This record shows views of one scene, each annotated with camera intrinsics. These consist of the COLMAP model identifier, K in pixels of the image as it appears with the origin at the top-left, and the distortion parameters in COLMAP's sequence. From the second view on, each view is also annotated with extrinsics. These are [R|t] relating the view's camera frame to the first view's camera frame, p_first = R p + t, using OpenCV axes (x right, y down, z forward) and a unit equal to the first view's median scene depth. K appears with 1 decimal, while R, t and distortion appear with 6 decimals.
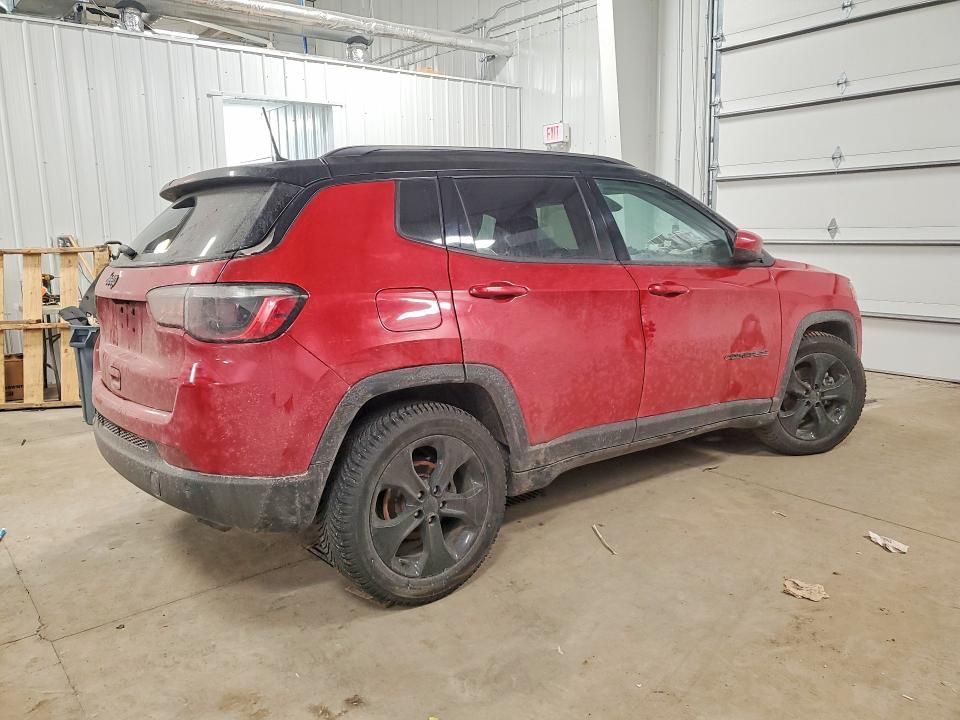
lens RADIAL K [[751.5, 0, 484.6], [0, 751.5, 356.9], [0, 0, 1]] dist [0.030873, 0.000206]
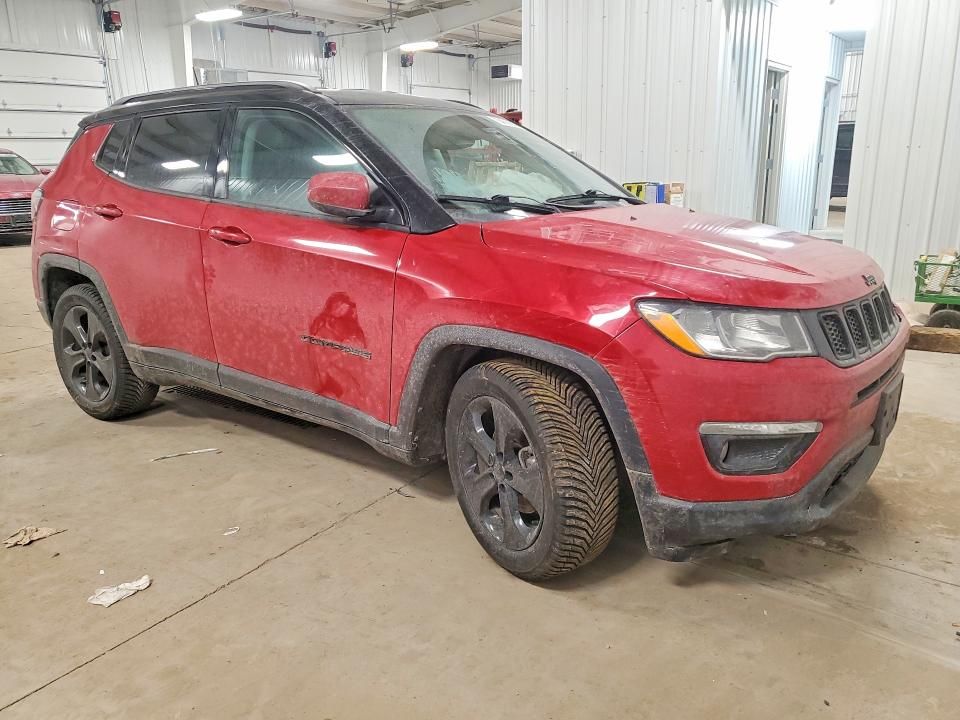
lens RADIAL K [[751.5, 0, 484.6], [0, 751.5, 356.9], [0, 0, 1]] dist [0.030873, 0.000206]
pose [[0.276397, 0.270201, -0.922278, 1.175052], [-0.162145, 0.959017, 0.232371, -0.205536], [0.947266, 0.085316, 0.308881, 1.001218]]
